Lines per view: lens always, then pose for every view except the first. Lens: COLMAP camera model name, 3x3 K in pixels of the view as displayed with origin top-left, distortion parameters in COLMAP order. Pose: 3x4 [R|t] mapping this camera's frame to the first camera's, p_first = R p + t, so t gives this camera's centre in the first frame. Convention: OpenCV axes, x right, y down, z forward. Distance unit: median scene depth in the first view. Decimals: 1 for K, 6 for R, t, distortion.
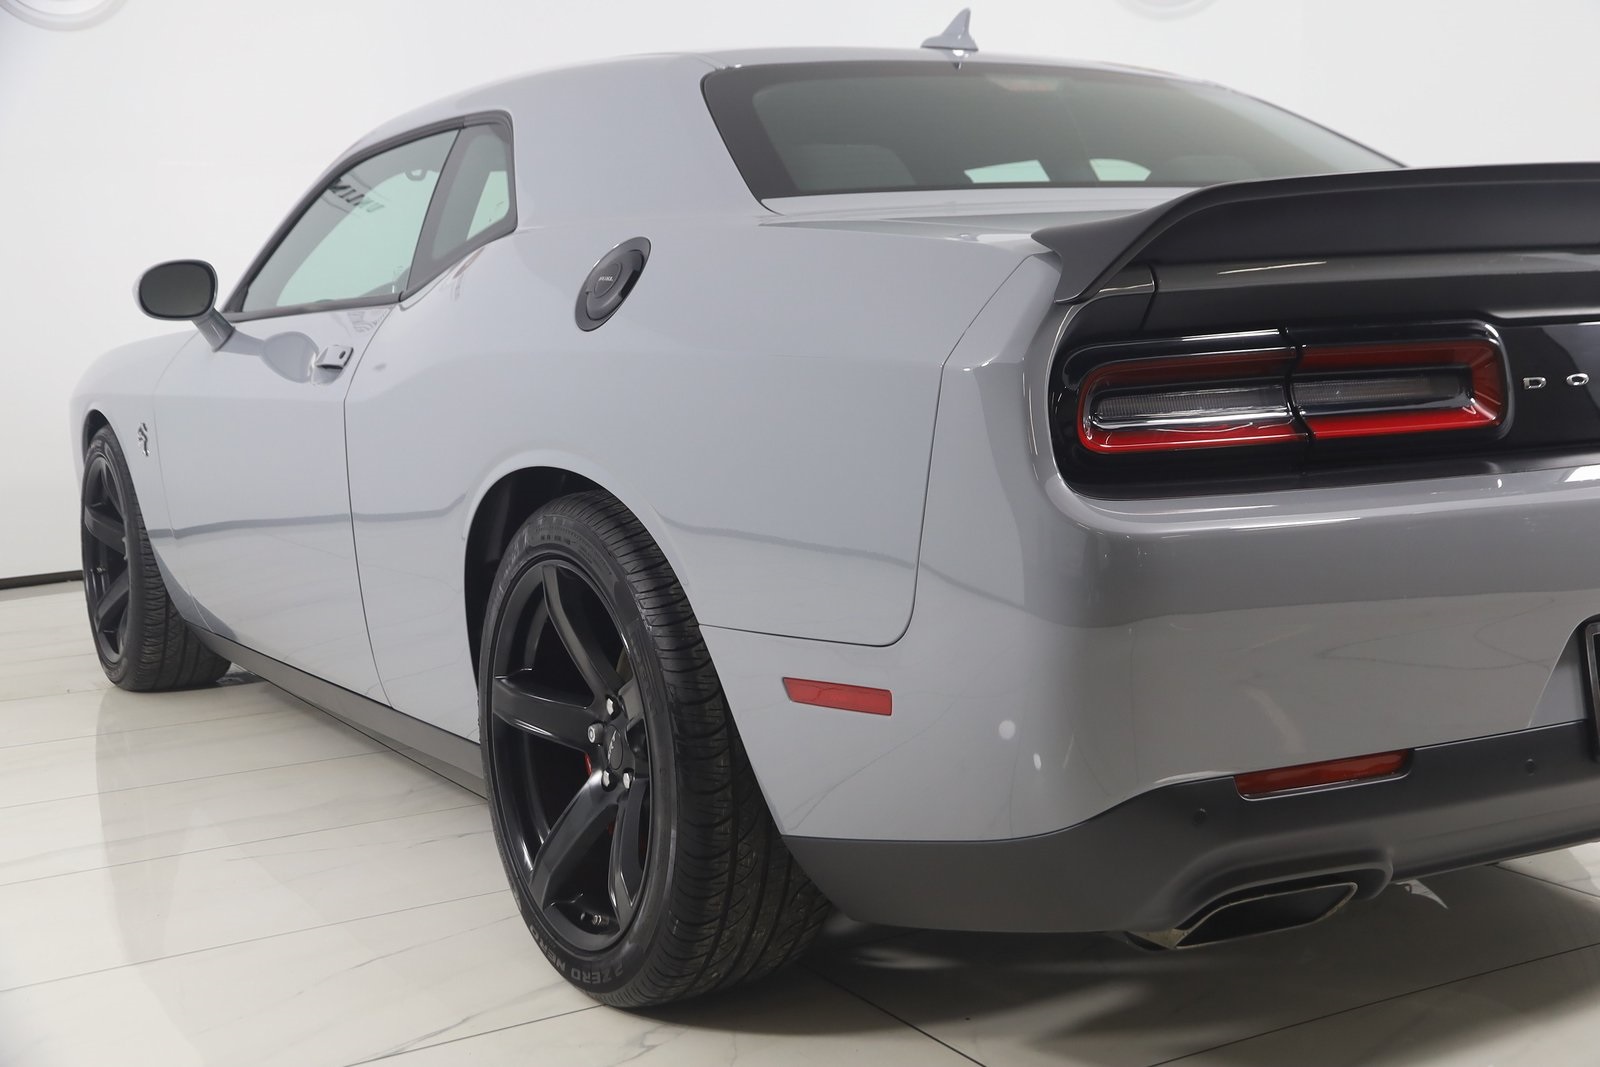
lens RADIAL K [[1721.8, 0, 800.0], [0, 1721.8, 533.5], [0, 0, 1]] dist [0.021566, 0.029900]
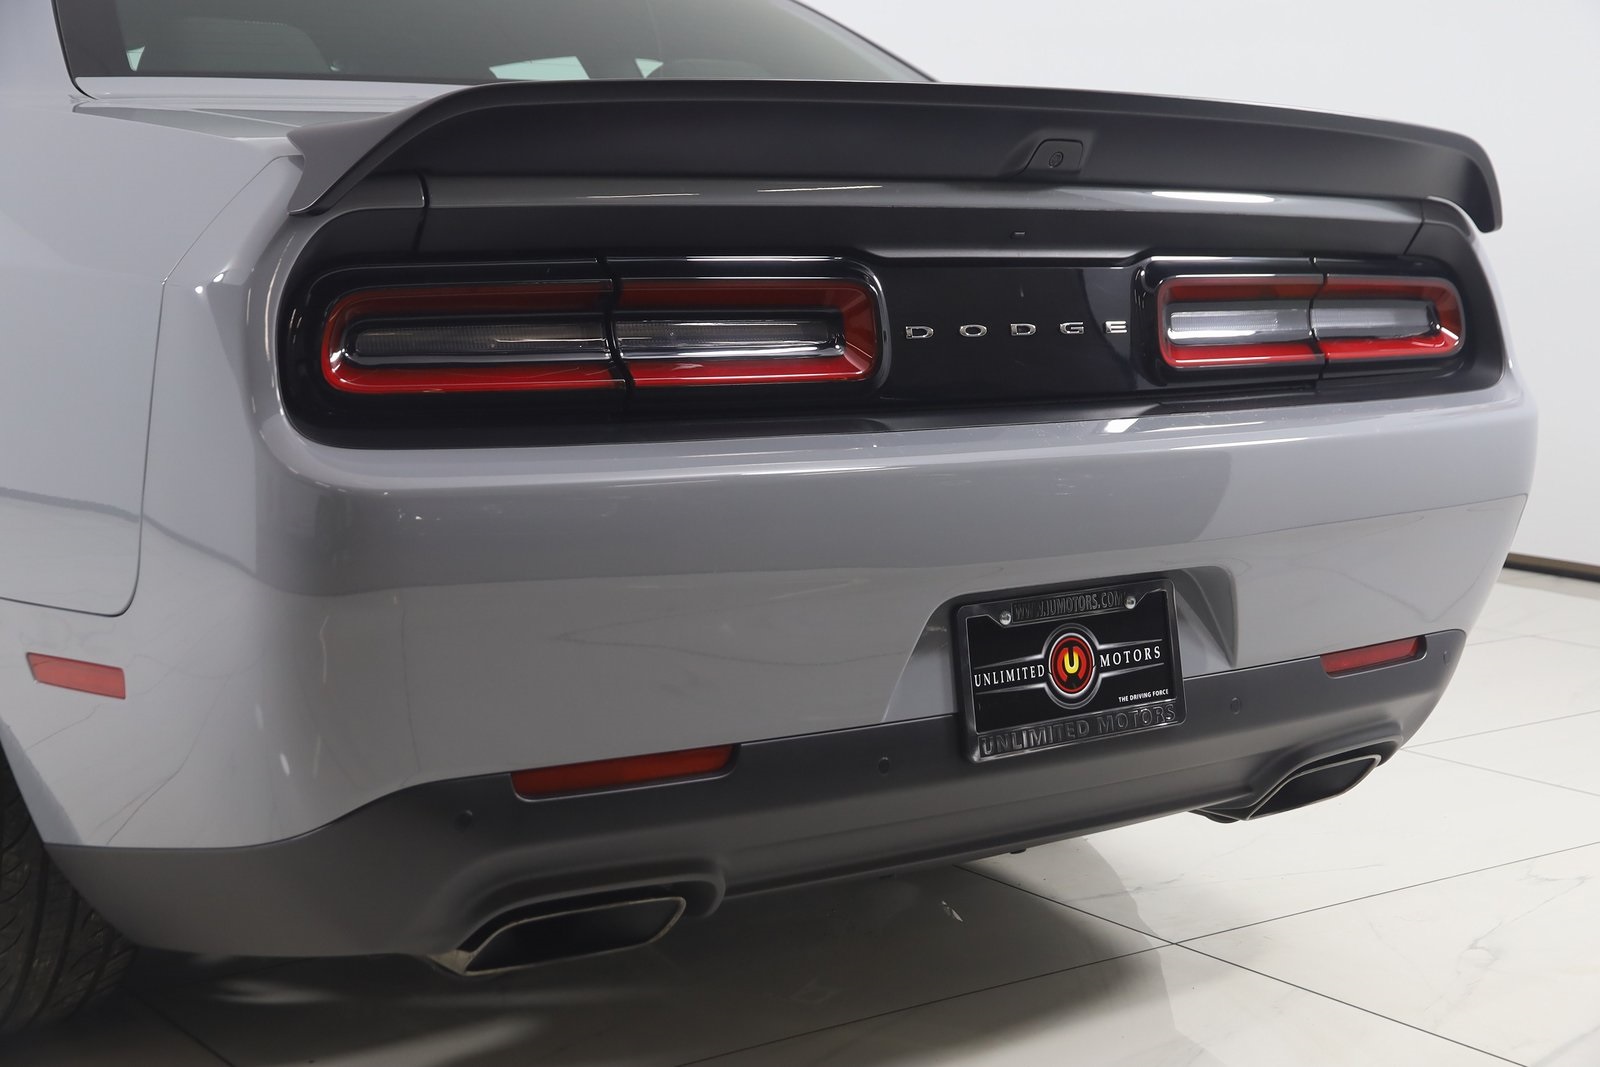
lens RADIAL K [[2074.0, 0, 798.1], [0, 2074.0, 518.0], [0, 0, 1]] dist [0.013135, 0.078563]
pose [[0.992280, 0.024890, 0.121492, 0.209471], [-0.026152, 0.999619, 0.008805, -0.000121], [-0.121227, -0.011915, 0.992553, -0.037250]]
